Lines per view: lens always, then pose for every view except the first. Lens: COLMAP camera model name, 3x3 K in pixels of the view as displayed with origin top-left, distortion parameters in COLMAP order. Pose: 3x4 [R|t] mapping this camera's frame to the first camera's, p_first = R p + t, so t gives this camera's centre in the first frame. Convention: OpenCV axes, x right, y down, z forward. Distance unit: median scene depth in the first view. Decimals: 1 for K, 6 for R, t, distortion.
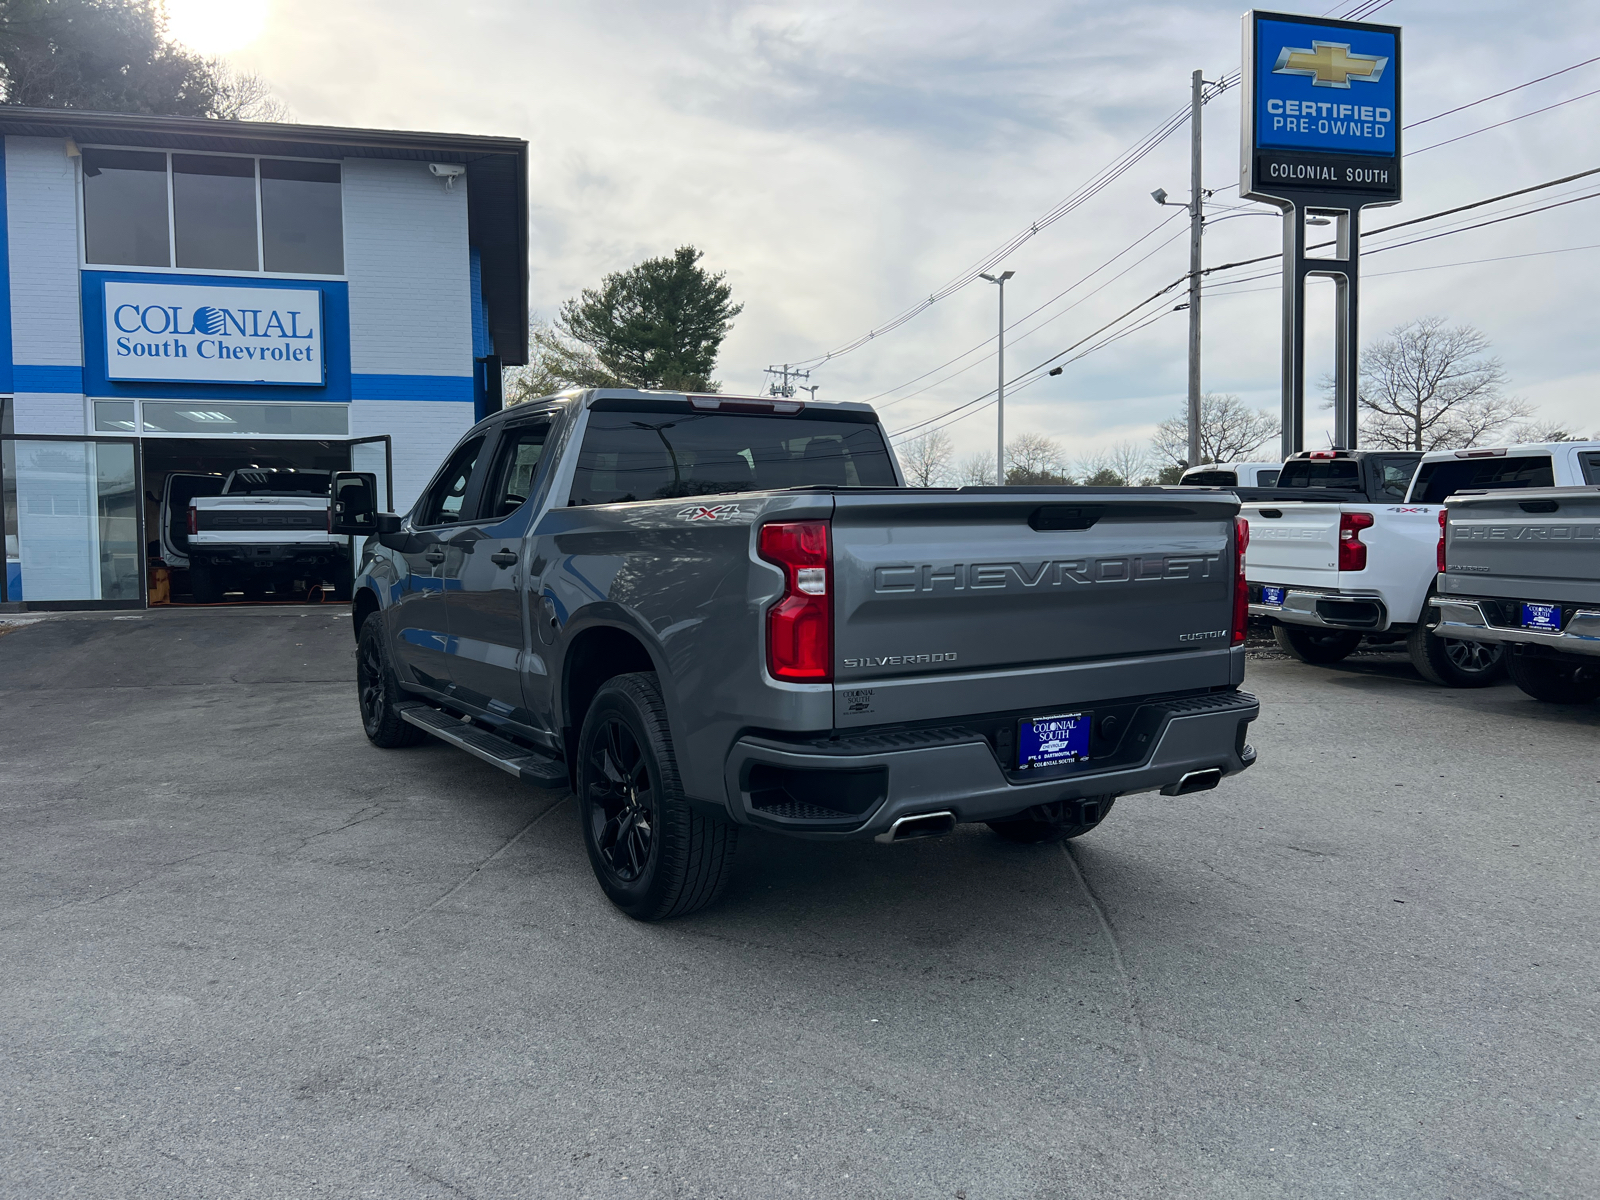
lens RADIAL K [[1199.6, 0, 807.0], [0, 1199.6, 654.3], [0, 0, 1]] dist [0.038110, -0.039610]
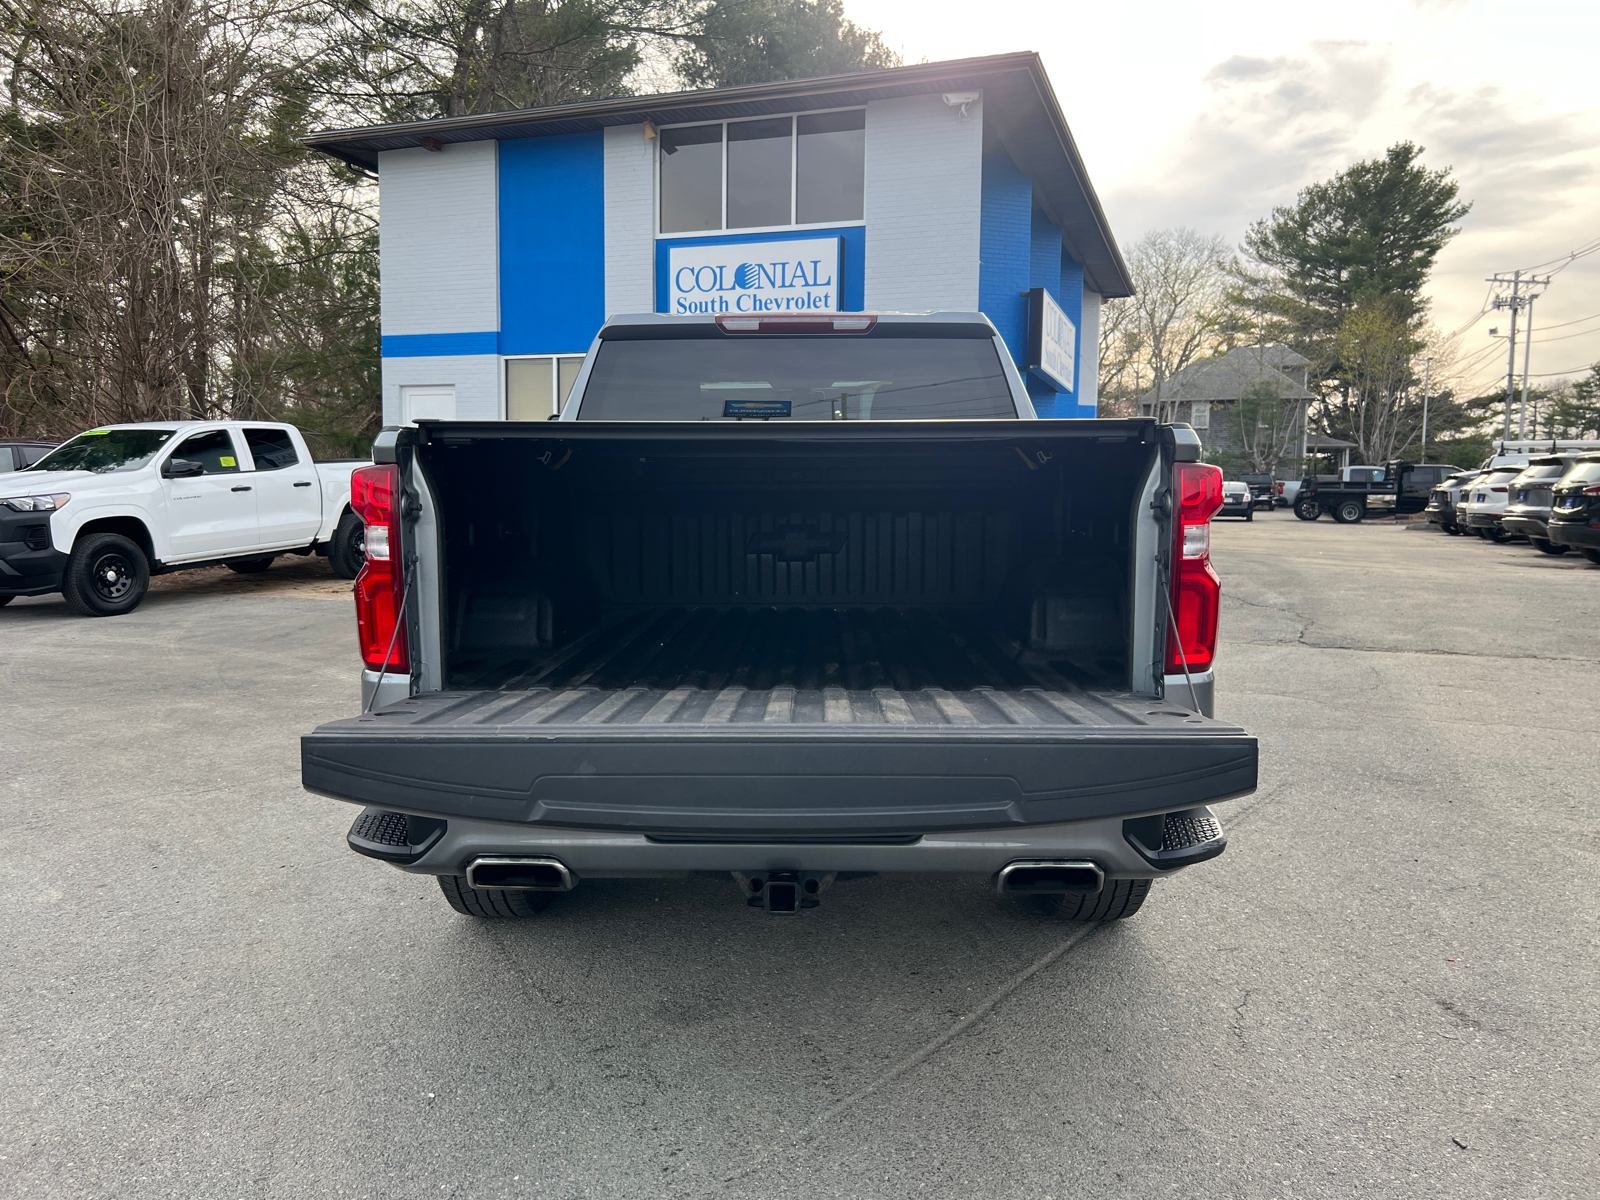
lens RADIAL K [[1195.4, 0, 789.2], [0, 1195.4, 652.9], [0, 0, 1]] dist [0.022007, -0.004997]
pose [[0.840348, 0.089390, -0.534626, 0.144935], [-0.063156, 0.995738, 0.067217, -0.012592], [0.538356, -0.022721, 0.842411, 0.102343]]
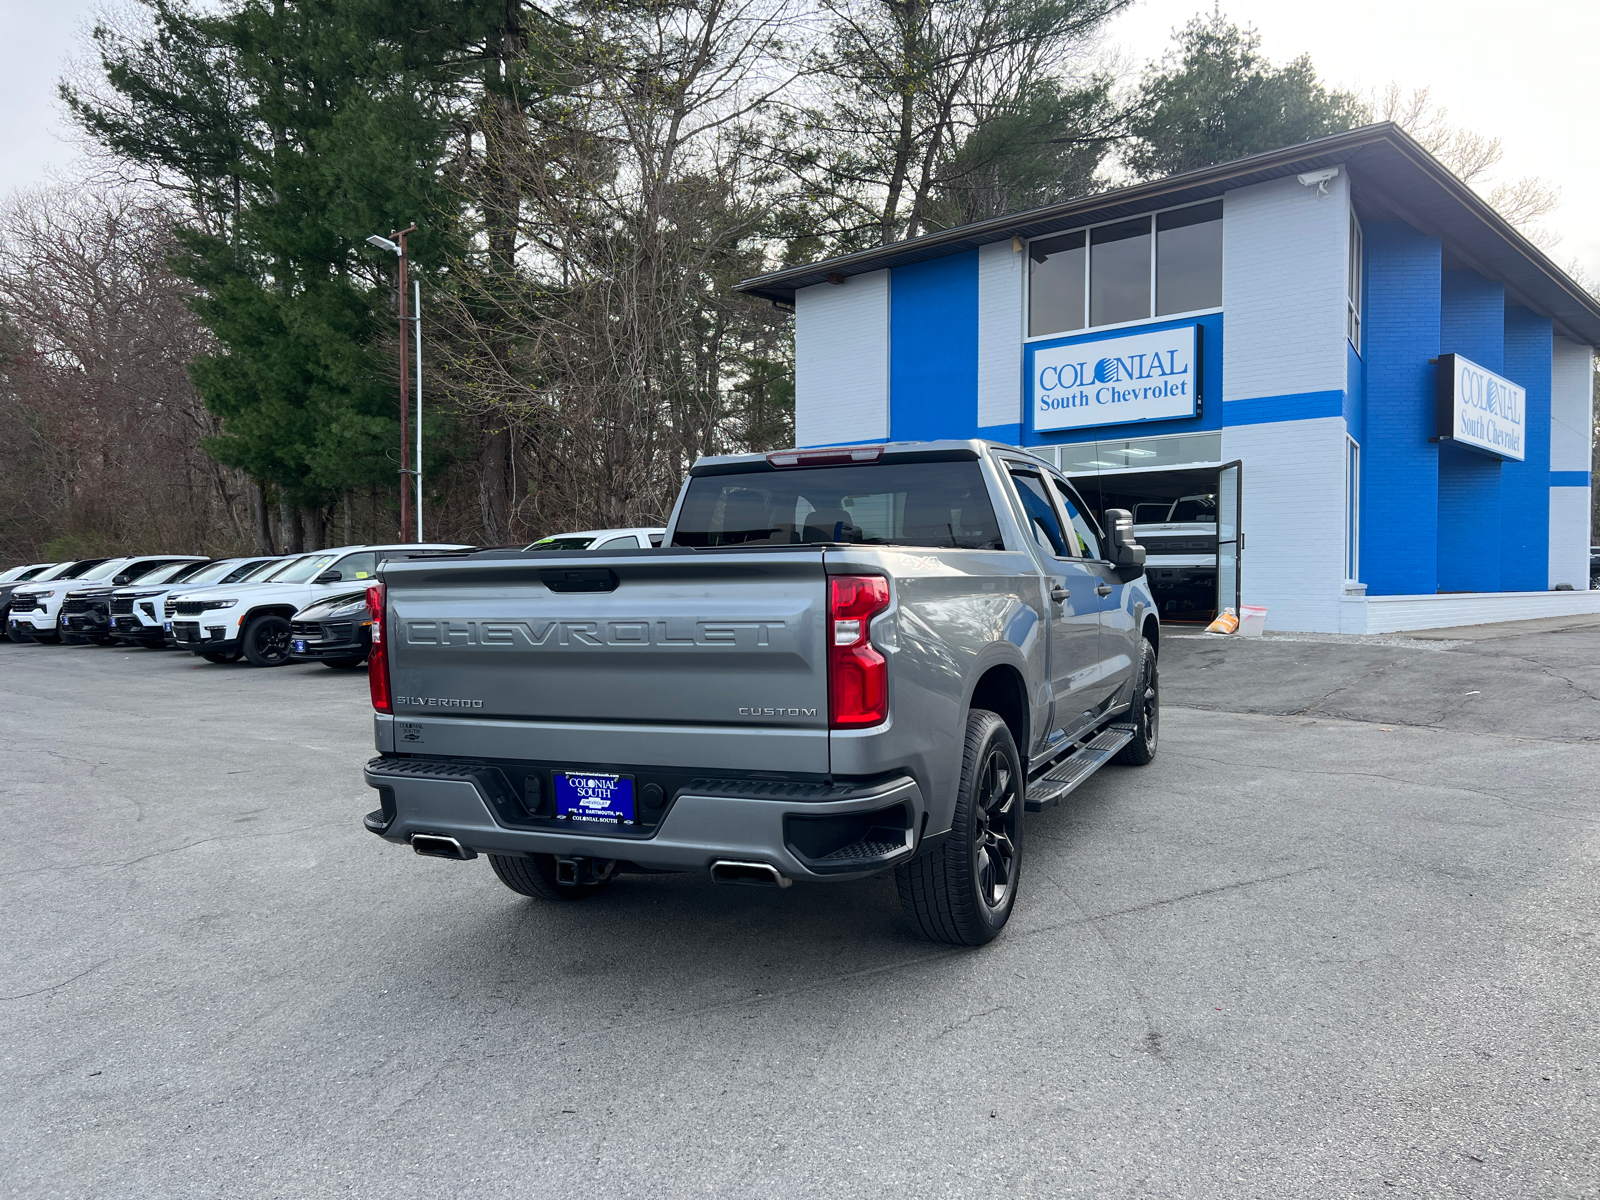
lens RADIAL K [[1199.6, 0, 807.0], [0, 1199.6, 654.3], [0, 0, 1]] dist [0.038110, -0.039610]
pose [[0.567662, 0.060603, -0.821028, 0.284528], [-0.068499, 0.997306, 0.026255, -0.022132], [0.820407, 0.041336, 0.570284, 0.140790]]
